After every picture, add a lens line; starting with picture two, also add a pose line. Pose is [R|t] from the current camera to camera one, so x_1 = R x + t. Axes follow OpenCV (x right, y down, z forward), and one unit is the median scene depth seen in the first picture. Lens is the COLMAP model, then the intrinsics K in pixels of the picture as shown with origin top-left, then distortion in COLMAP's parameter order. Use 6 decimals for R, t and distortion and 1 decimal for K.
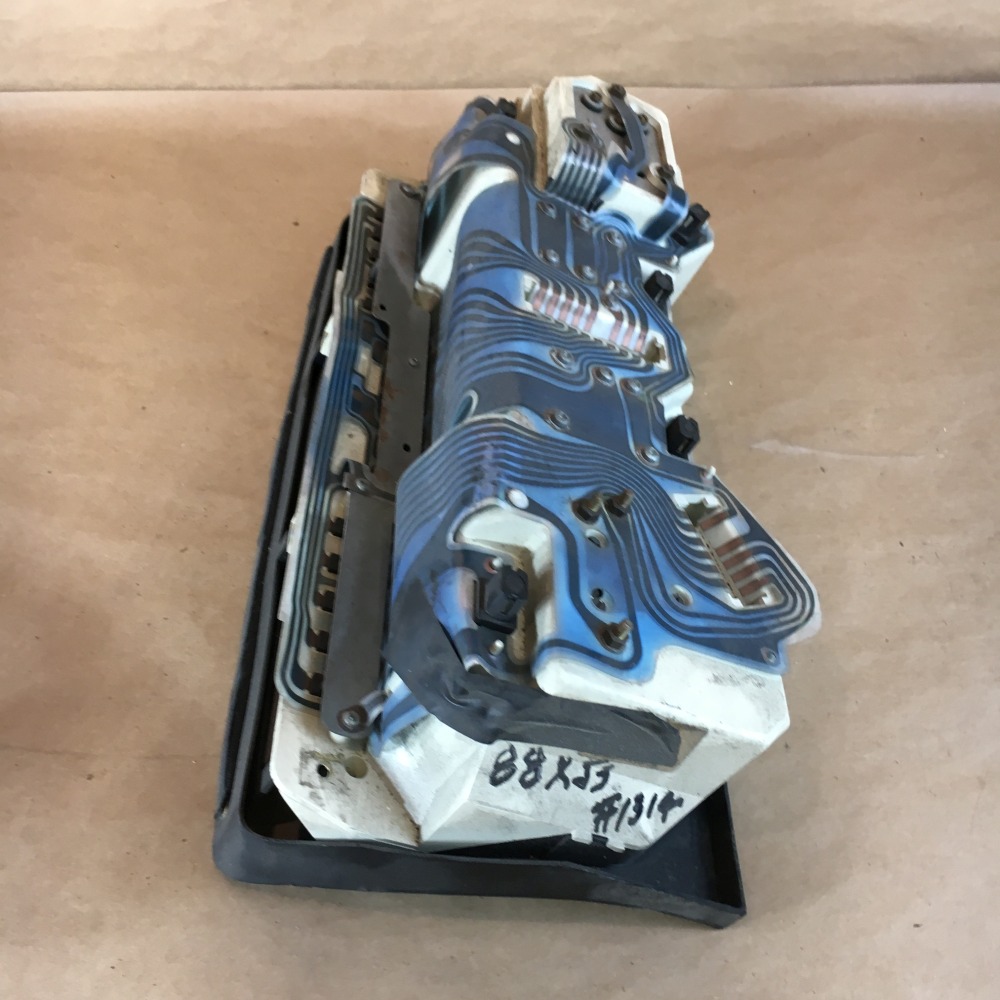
lens RADIAL K [[1162.5, 0, 489.7], [0, 1162.5, 499.1], [0, 0, 1]] dist [0.109952, -0.213530]
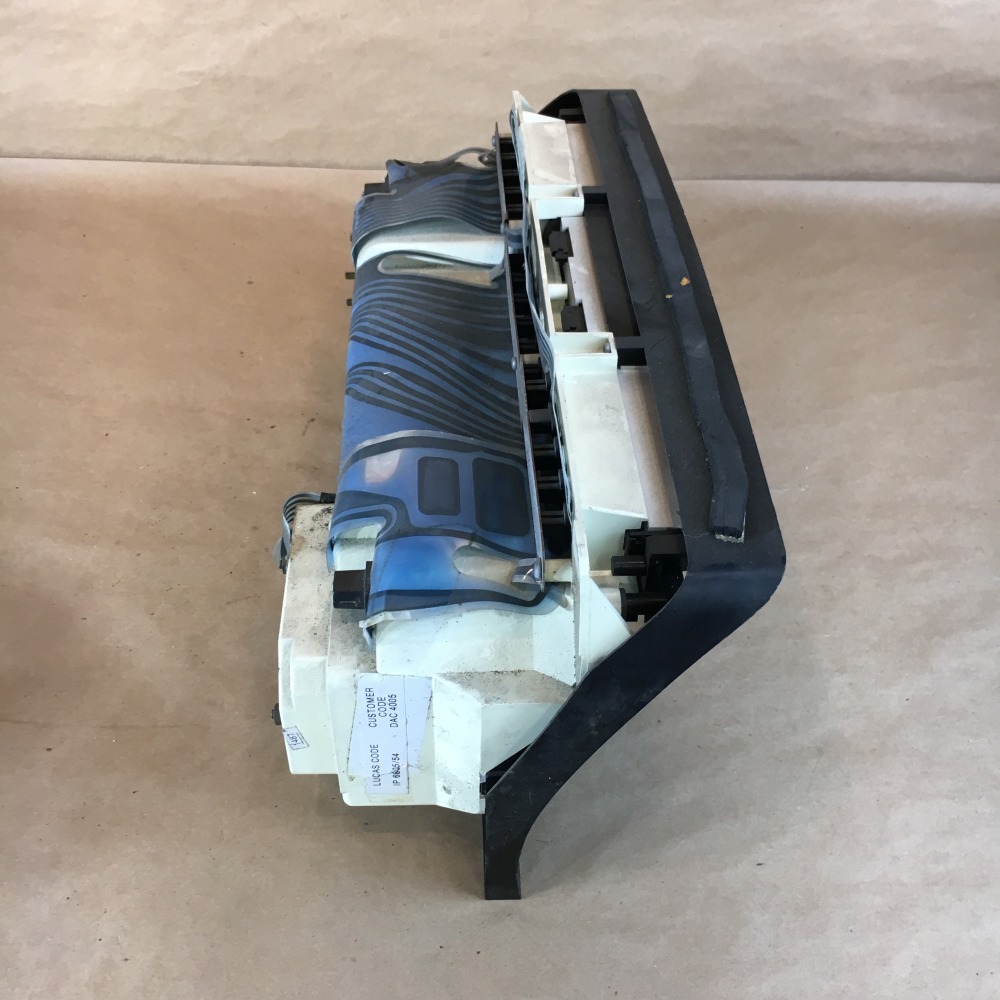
lens RADIAL K [[1205.7, 0, 499.2], [0, 1205.7, 476.1], [0, 0, 1]] dist [0.059624, -0.090205]
pose [[0.998427, 0.024583, 0.050383, 0.022761], [-0.019722, 0.995300, -0.094810, 0.073182], [-0.052477, 0.093667, 0.994220, -0.186872]]
